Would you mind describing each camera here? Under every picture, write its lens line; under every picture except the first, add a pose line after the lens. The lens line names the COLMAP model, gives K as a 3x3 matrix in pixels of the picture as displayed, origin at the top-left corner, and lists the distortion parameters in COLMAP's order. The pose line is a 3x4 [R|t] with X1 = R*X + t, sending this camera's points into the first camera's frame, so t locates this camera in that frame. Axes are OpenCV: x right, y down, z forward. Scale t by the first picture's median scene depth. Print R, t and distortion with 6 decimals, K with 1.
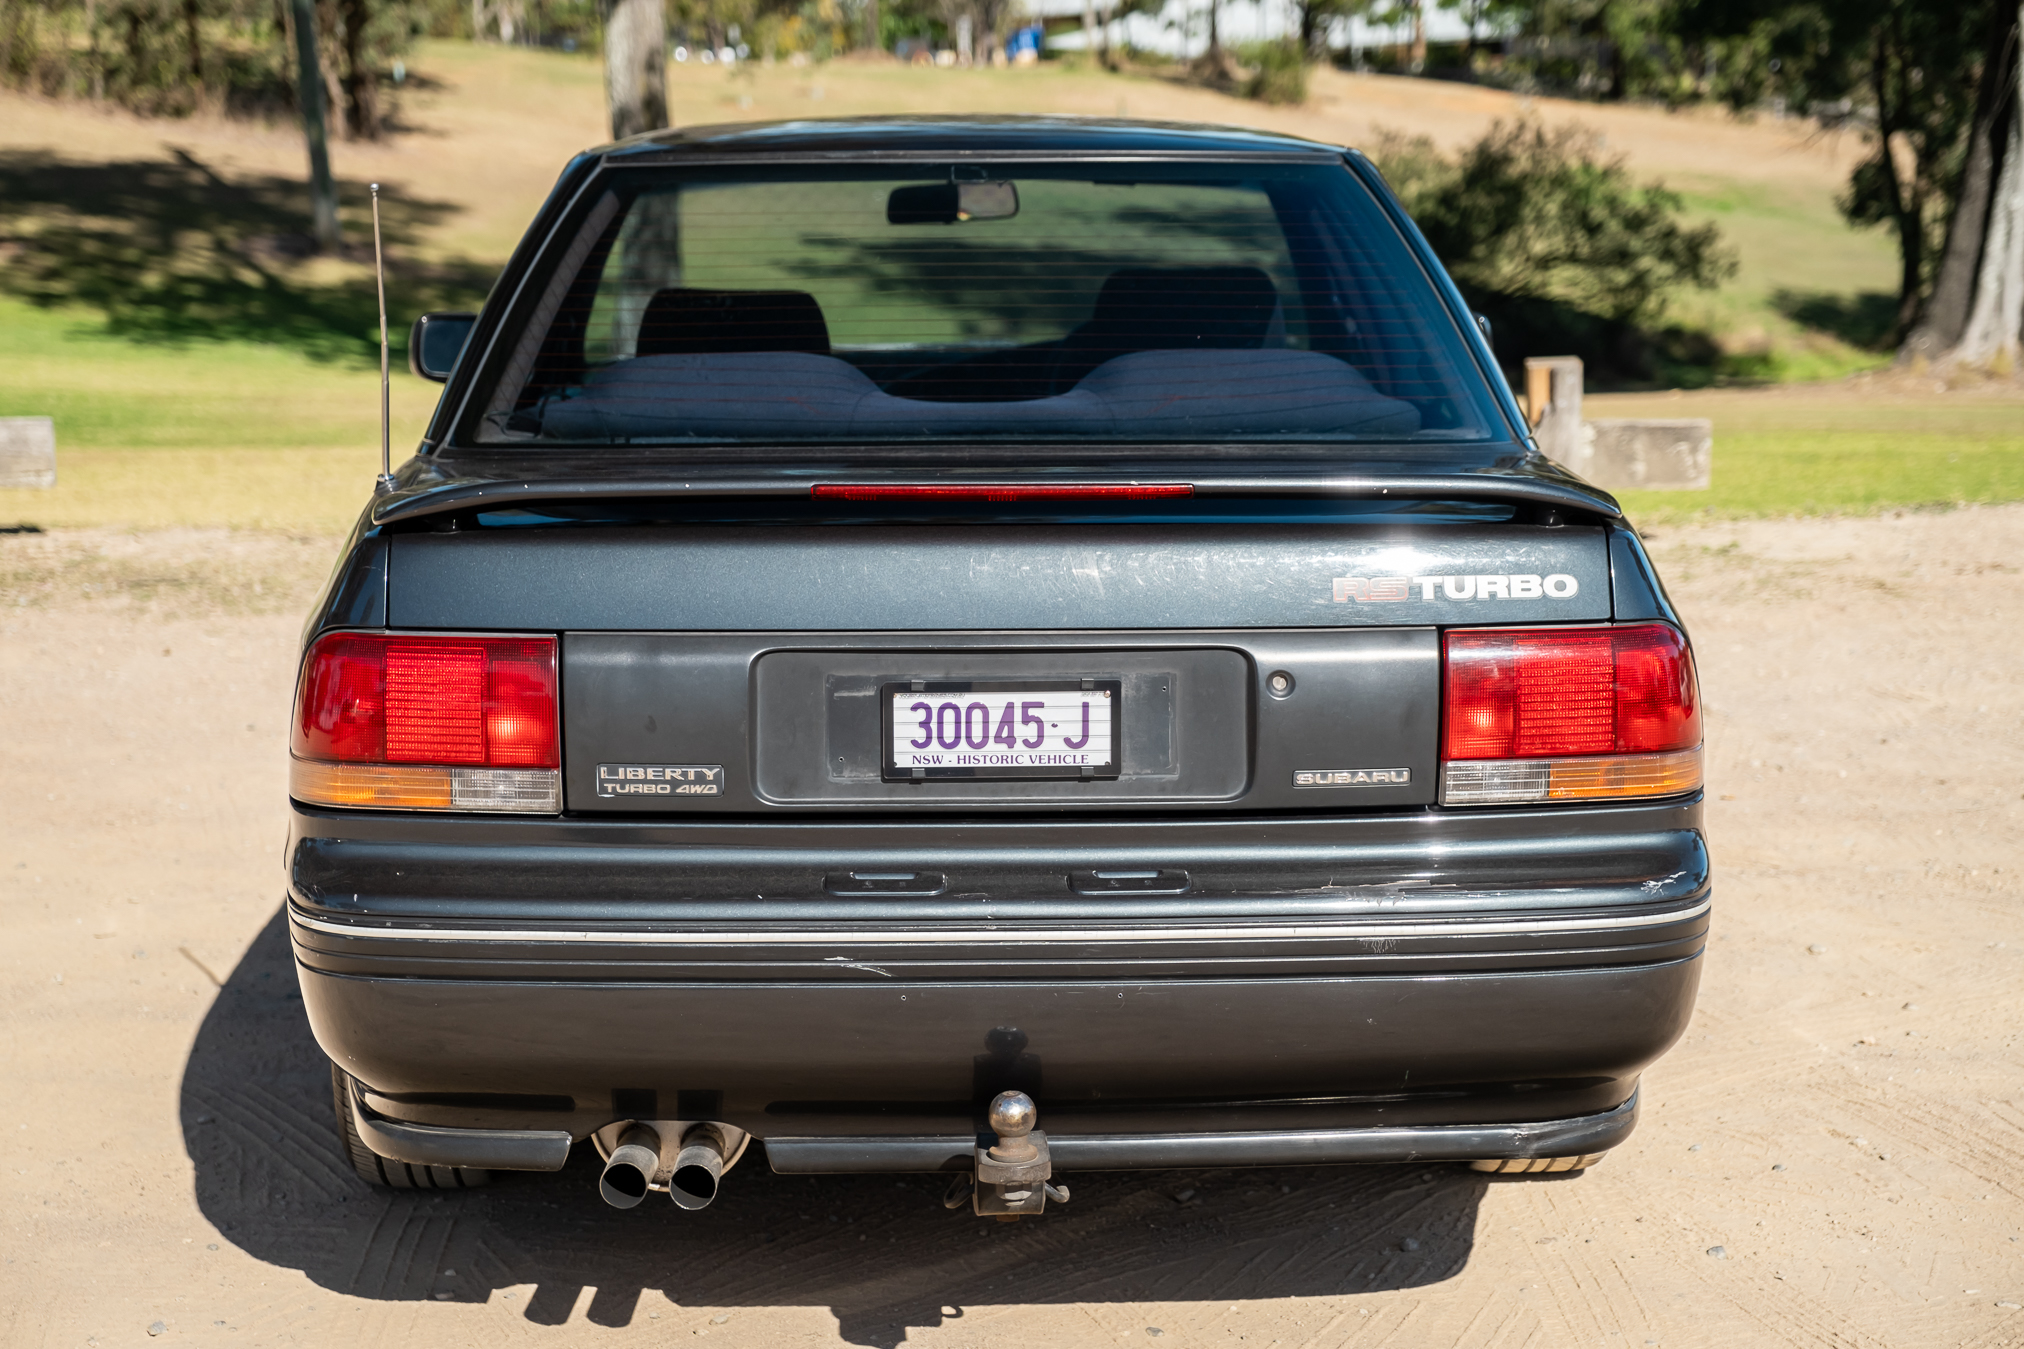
lens RADIAL K [[3779.4, 0, 1013.5], [0, 3779.4, 676.3], [0, 0, 1]] dist [0.099099, 0.000000]
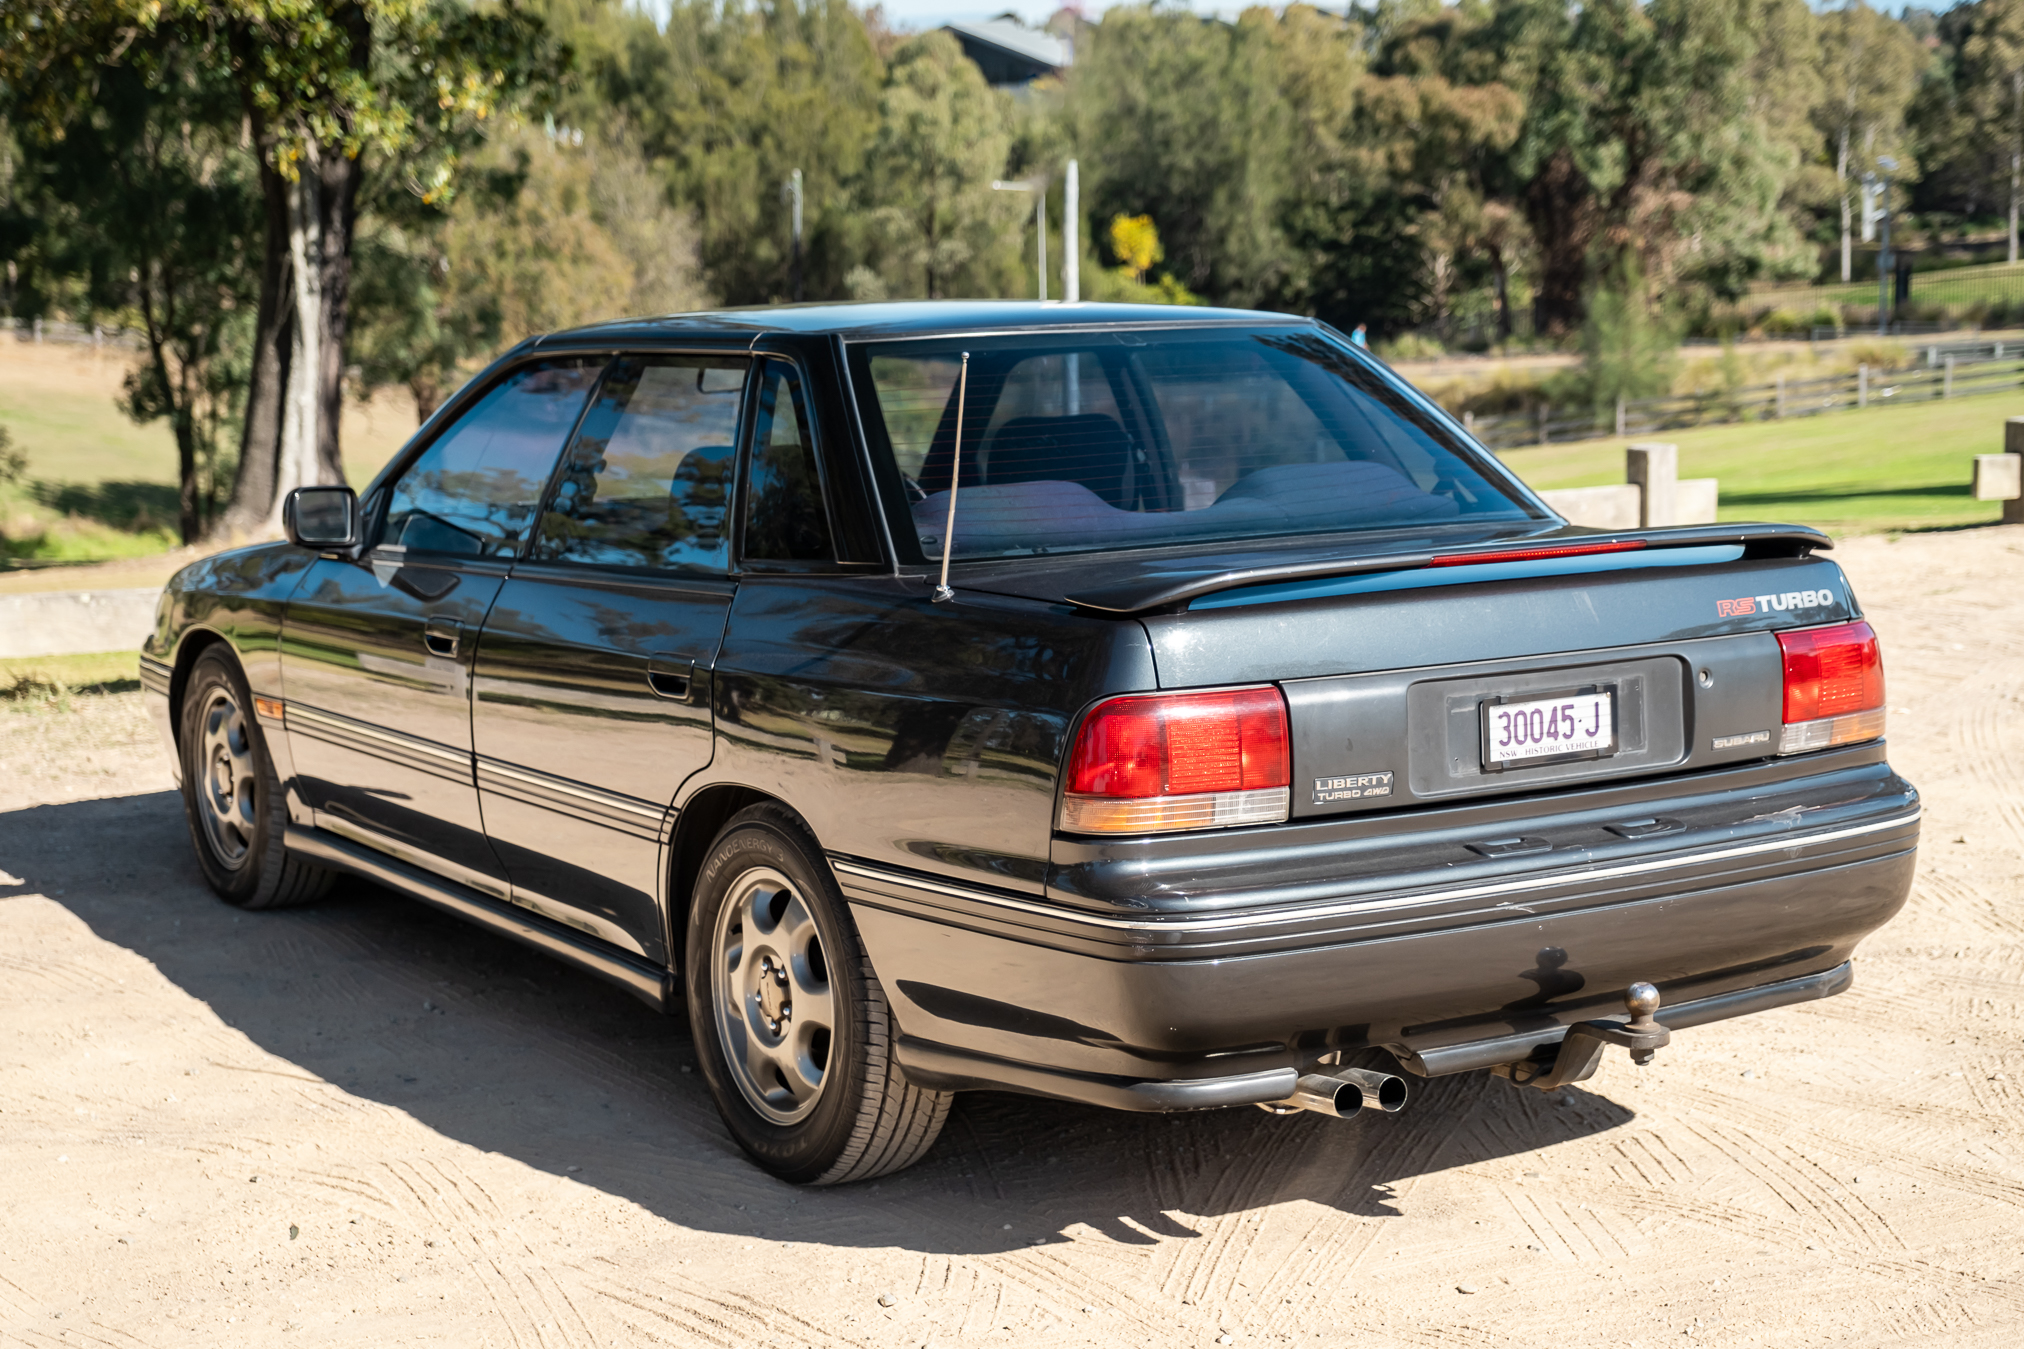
lens RADIAL K [[3240.0, 0, 1012.9], [0, 3240.0, 661.1], [0, 0, 1]] dist [0.214248, 0.000000]
pose [[0.852078, -0.074250, 0.518121, -0.772358], [0.098413, 0.994959, -0.019262, -0.006000], [-0.514079, 0.067403, 0.855090, 0.091135]]
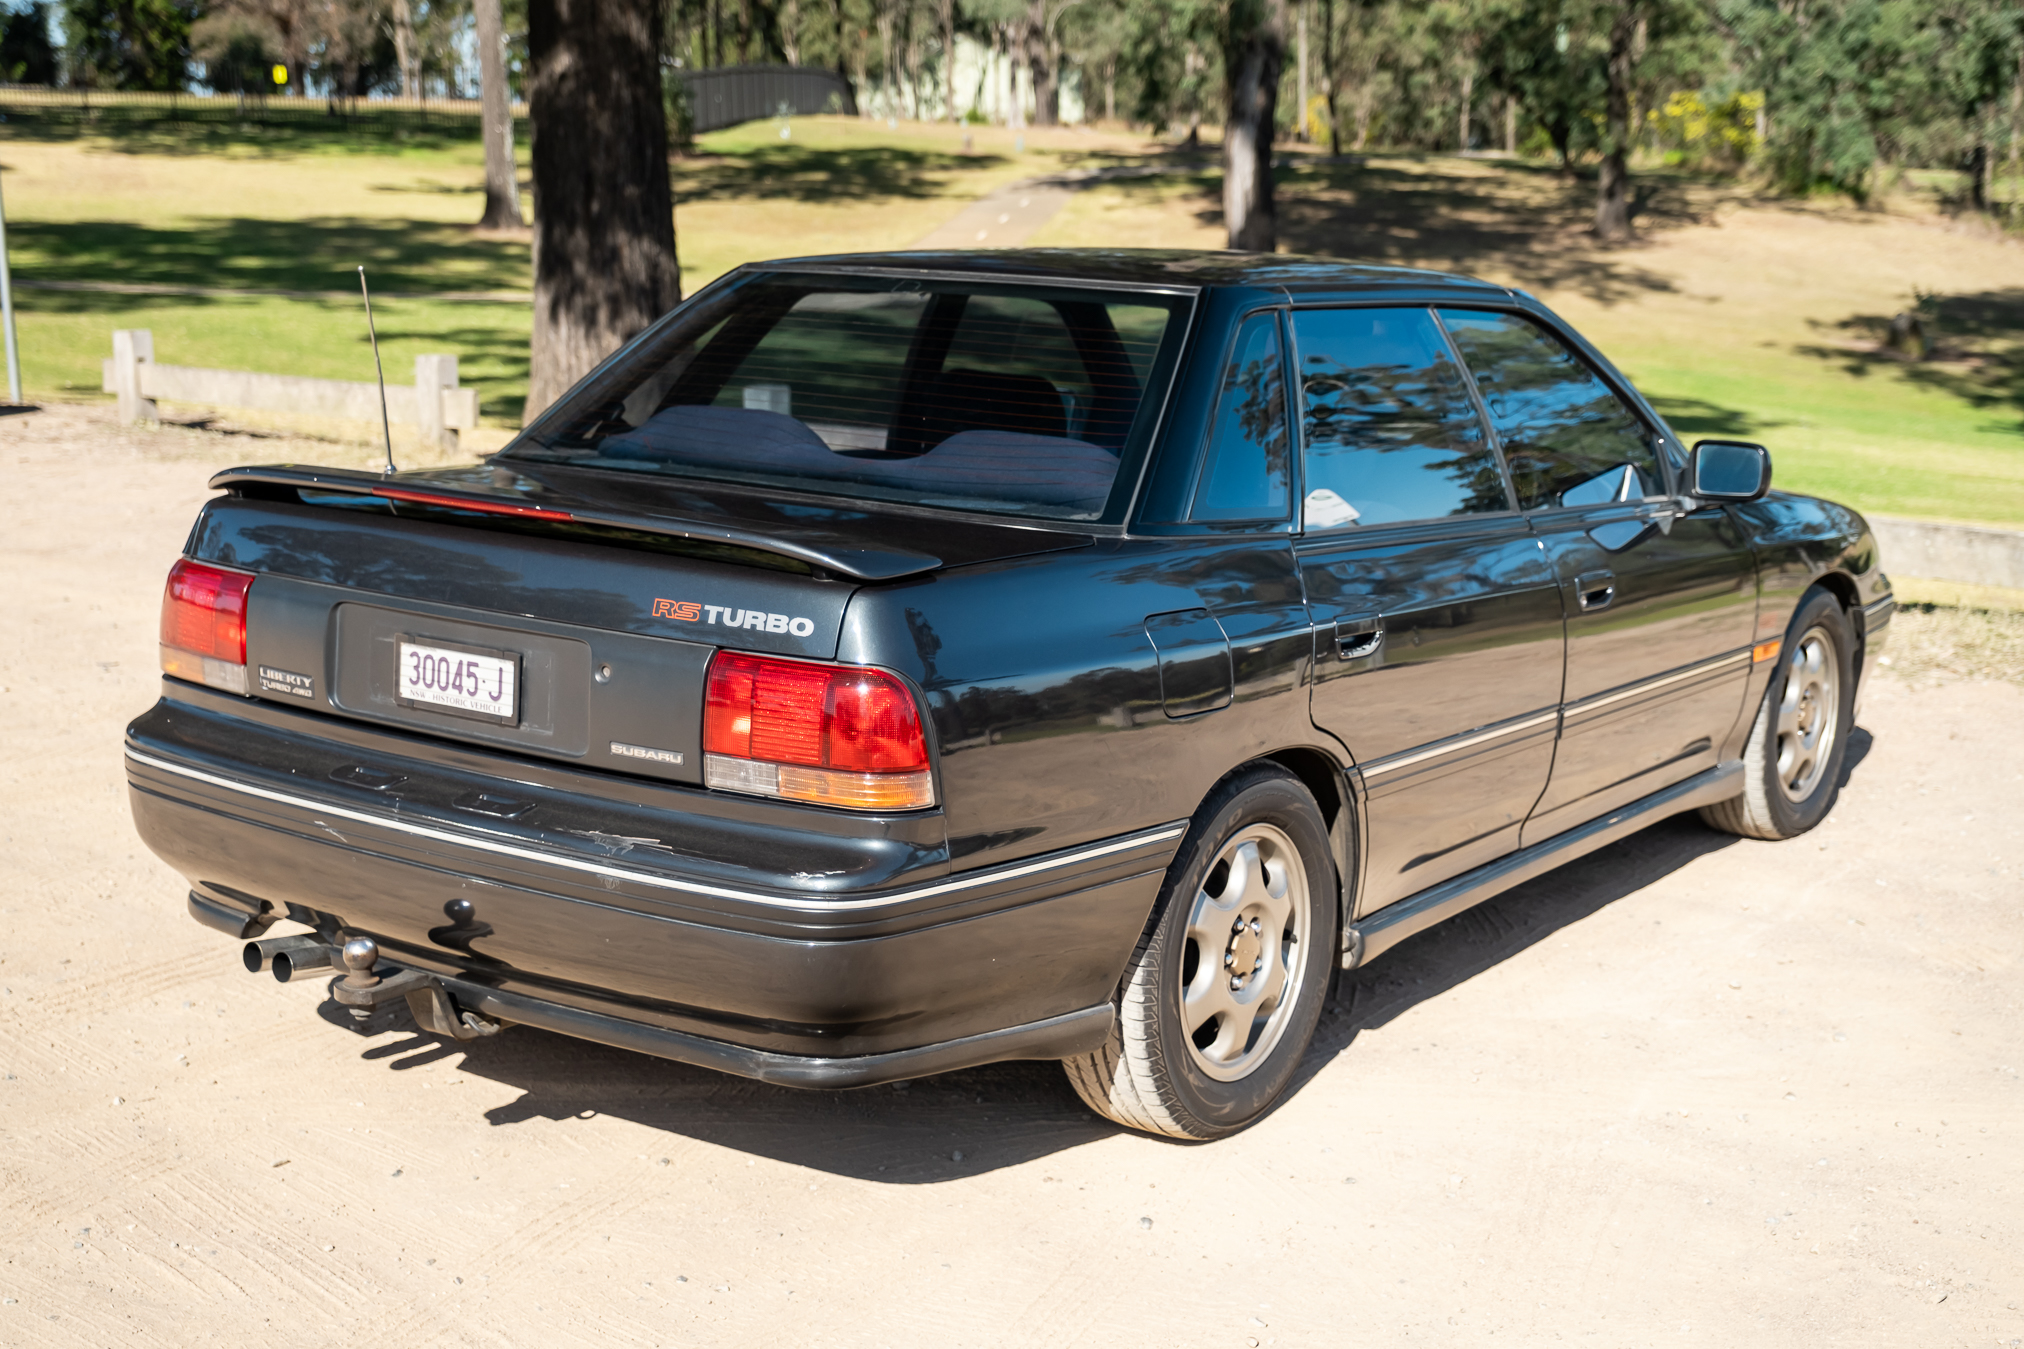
lens RADIAL K [[2772.7, 0, 1015.3], [0, 2772.7, 678.8], [0, 0, 1]] dist [0.037019, 0.000000]
pose [[0.803601, 0.135109, -0.579630, 0.730589], [-0.132687, 0.990052, 0.046820, -0.058970], [0.580189, 0.039284, 0.813534, 0.305010]]
